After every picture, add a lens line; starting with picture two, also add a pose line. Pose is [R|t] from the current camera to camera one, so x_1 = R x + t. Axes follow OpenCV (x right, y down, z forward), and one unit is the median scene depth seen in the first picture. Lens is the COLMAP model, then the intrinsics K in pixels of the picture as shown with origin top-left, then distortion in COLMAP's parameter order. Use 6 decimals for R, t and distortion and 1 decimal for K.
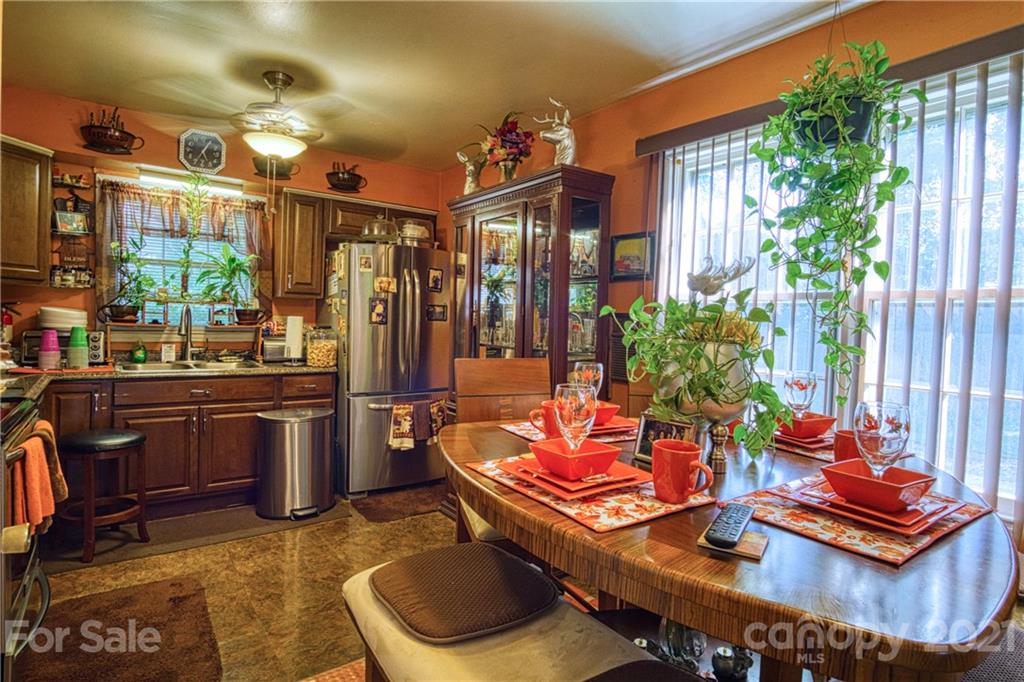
lens RADIAL K [[546.7, 0, 513.9], [0, 546.7, 336.0], [0, 0, 1]] dist [-0.035121, 0.008928]
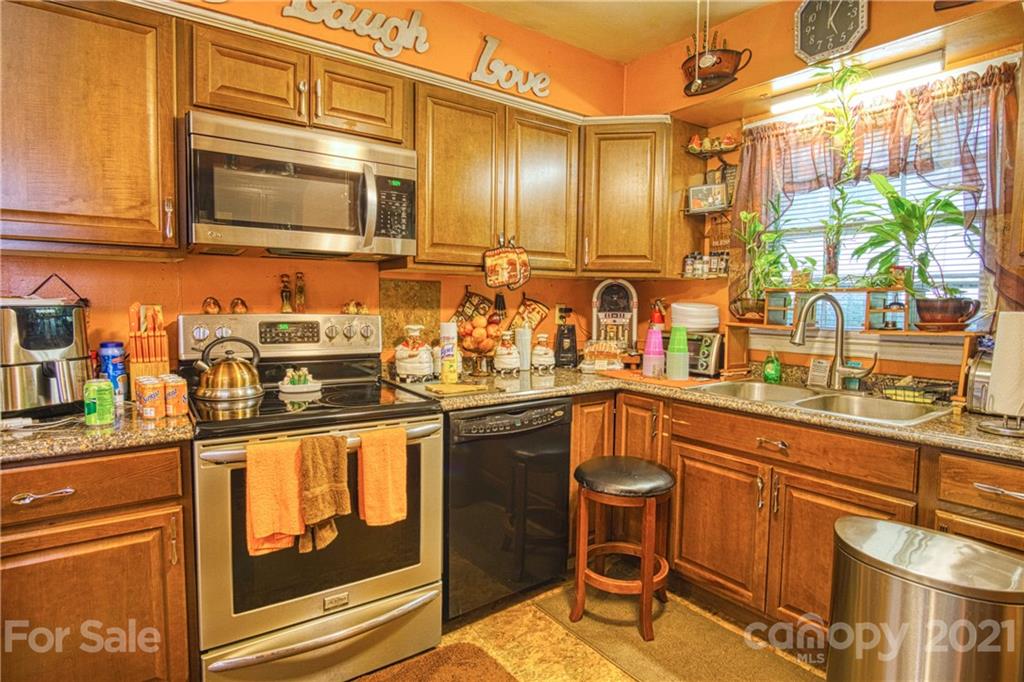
lens RADIAL K [[546.7, 0, 513.9], [0, 546.7, 336.7], [0, 0, 1]] dist [-0.035121, 0.008928]
pose [[-0.008719, 0.030567, -0.999495, -0.003544], [-0.044922, 0.998512, 0.030929, -0.015986], [0.998952, 0.045169, -0.007333, 0.771722]]
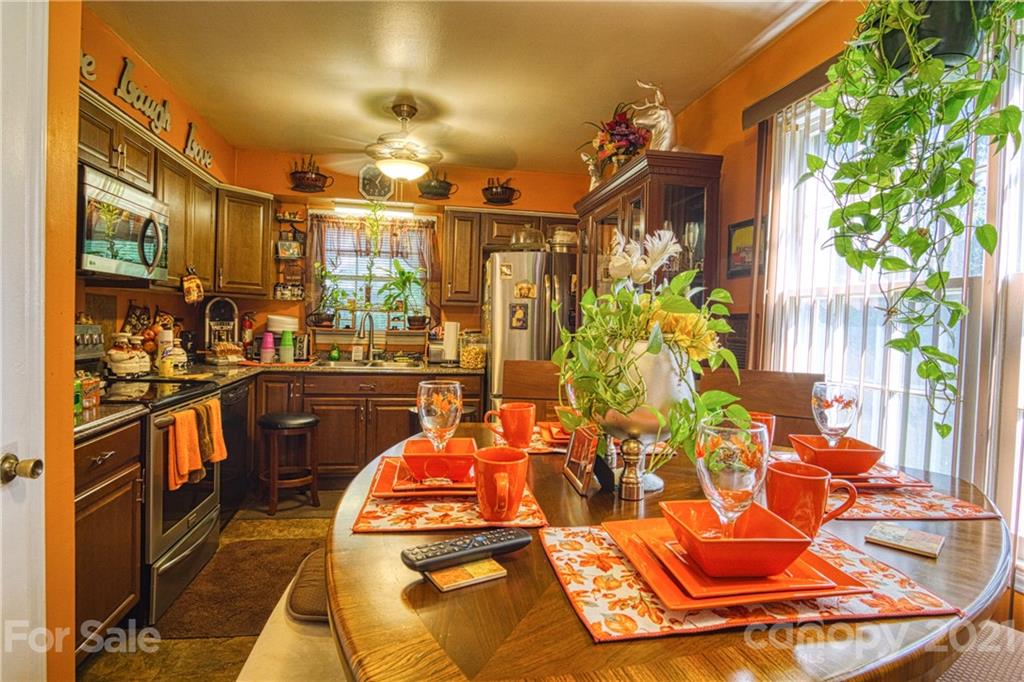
lens RADIAL K [[546.7, 0, 513.9], [0, 546.7, 336.2], [0, 0, 1]] dist [-0.035121, 0.008928]
pose [[0.898560, 0.004715, -0.438825, 0.241270], [-0.012517, 0.999811, -0.014888, 0.009042], [0.438672, 0.018871, 0.898449, 0.077869]]
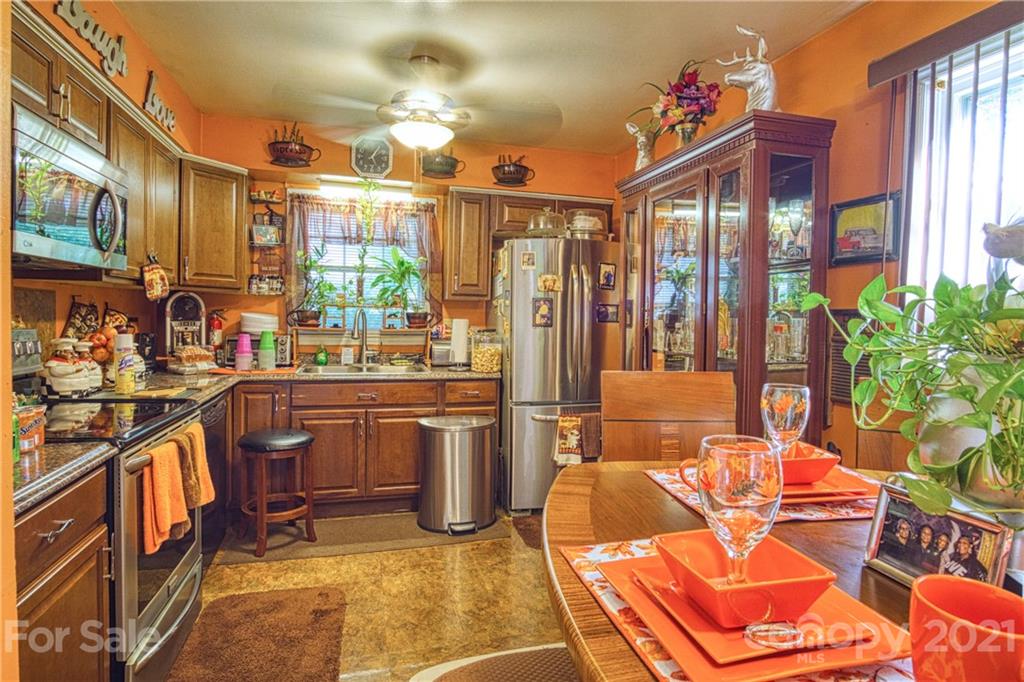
lens RADIAL K [[546.7, 0, 513.7], [0, 546.7, 336.4], [0, 0, 1]] dist [-0.035121, 0.008928]
pose [[0.934556, -0.000446, -0.355817, 0.035978], [-0.000748, 0.999995, -0.003220, -0.003137], [0.355816, 0.003275, 0.934550, 0.162270]]
